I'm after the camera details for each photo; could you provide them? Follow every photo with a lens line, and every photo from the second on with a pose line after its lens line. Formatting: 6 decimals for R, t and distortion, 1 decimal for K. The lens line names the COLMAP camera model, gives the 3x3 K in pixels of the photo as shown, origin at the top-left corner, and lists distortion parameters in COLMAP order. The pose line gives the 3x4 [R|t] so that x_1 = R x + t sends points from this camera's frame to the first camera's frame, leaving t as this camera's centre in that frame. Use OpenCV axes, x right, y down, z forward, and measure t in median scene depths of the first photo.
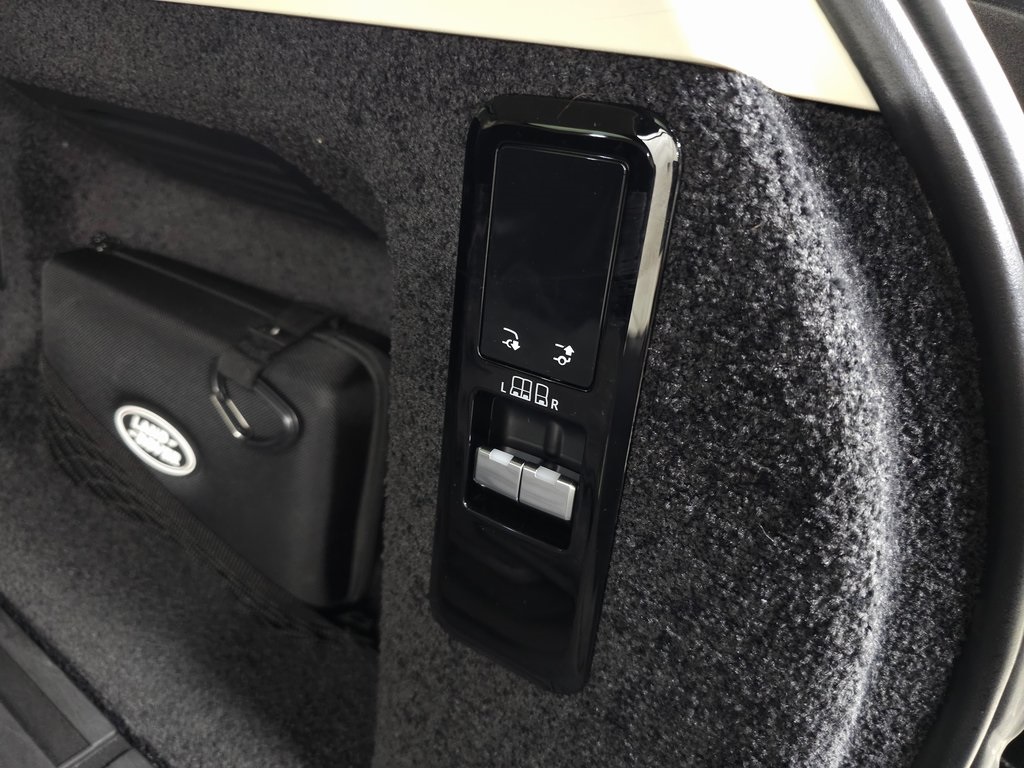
lens RADIAL K [[700.8, 0, 517.0], [0, 700.8, 382.8], [0, 0, 1]] dist [-0.003658, -0.004101]
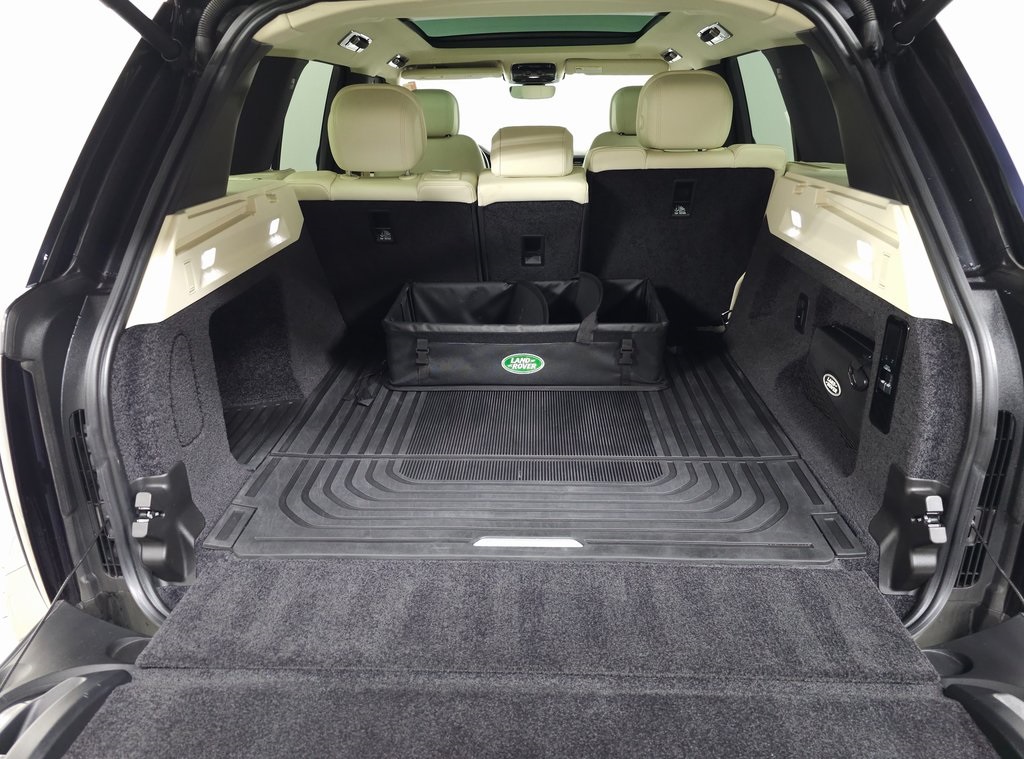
lens RADIAL K [[688.7, 0, 516.0], [0, 688.7, 383.9], [0, 0, 1]] dist [0.063006, -0.068351]
pose [[0.529564, 0.180759, -0.828787, 1.464298], [-0.239058, 0.969233, 0.058642, 0.247192], [0.813888, 0.167074, 0.556483, -2.119898]]
